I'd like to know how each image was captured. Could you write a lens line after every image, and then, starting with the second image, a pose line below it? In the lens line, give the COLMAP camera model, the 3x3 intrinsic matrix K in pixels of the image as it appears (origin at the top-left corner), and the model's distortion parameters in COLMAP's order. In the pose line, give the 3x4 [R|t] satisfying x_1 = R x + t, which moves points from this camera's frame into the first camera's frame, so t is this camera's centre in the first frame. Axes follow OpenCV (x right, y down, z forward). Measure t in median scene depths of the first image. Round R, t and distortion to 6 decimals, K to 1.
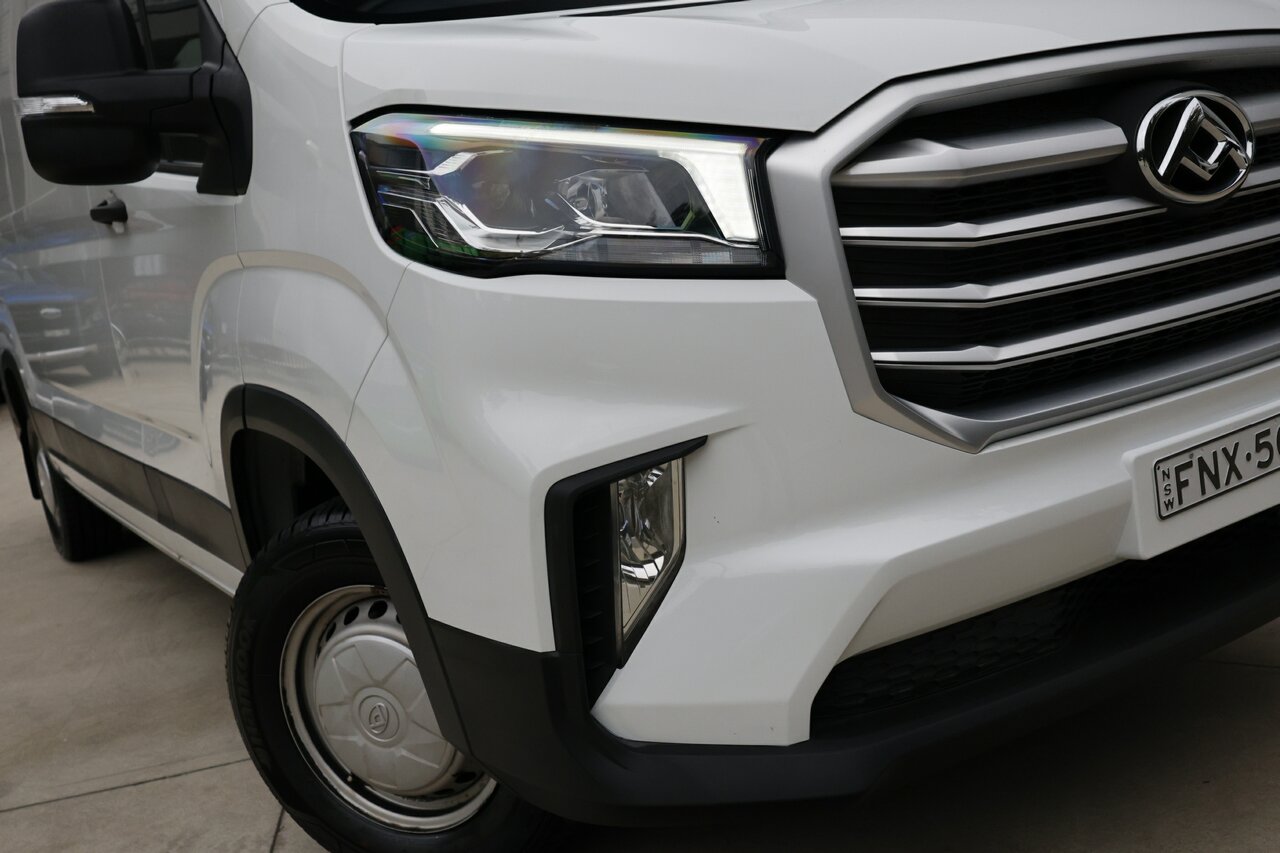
lens RADIAL K [[1233.5, 0, 635.8], [0, 1233.5, 426.1], [0, 0, 1]] dist [0.011792, 0.000000]
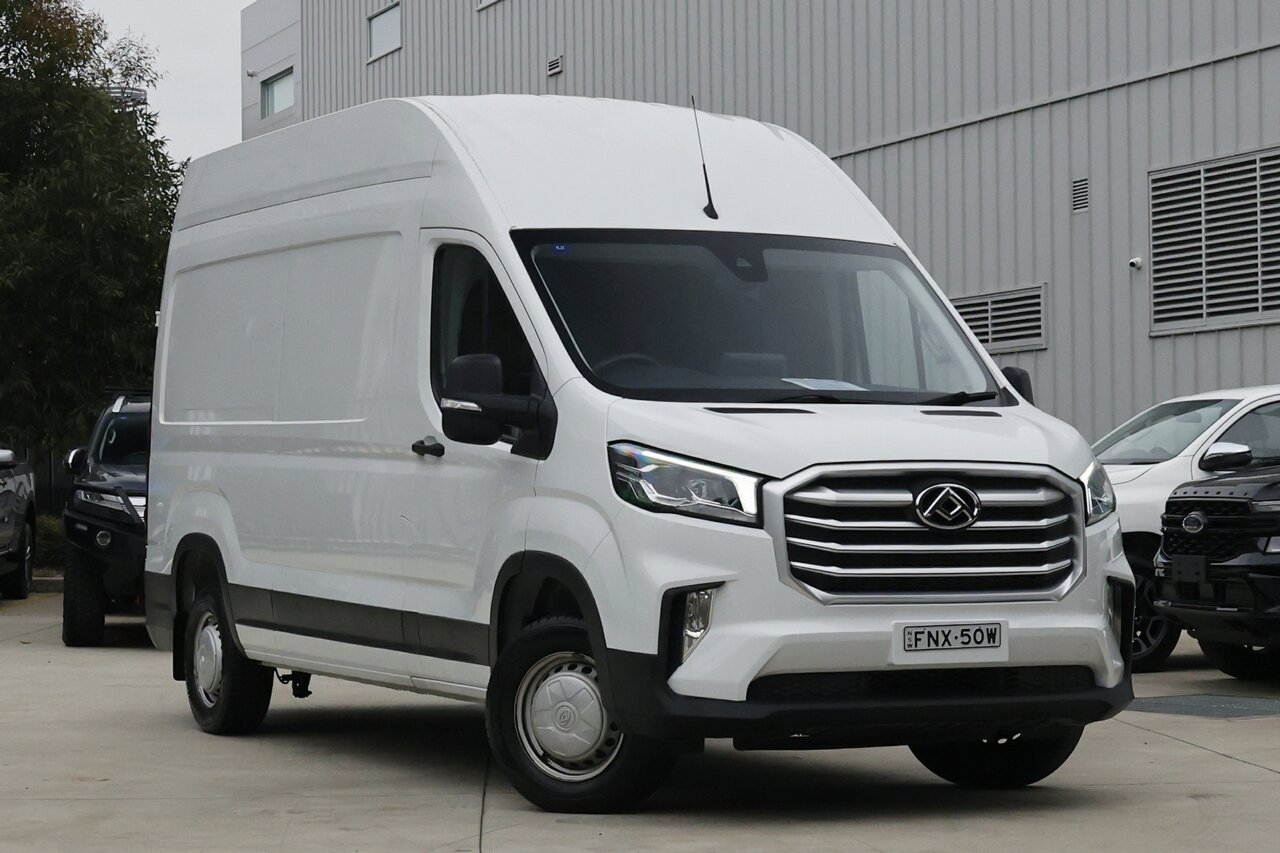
lens RADIAL K [[1254.9, 0, 638.1], [0, 1254.9, 426.7], [0, 0, 1]] dist [0.007630, 0.000000]
pose [[0.980180, 0.146685, -0.133159, 0.168954], [-0.172215, 0.963128, -0.206702, 0.254704], [0.097929, 0.225537, 0.969300, -1.590302]]
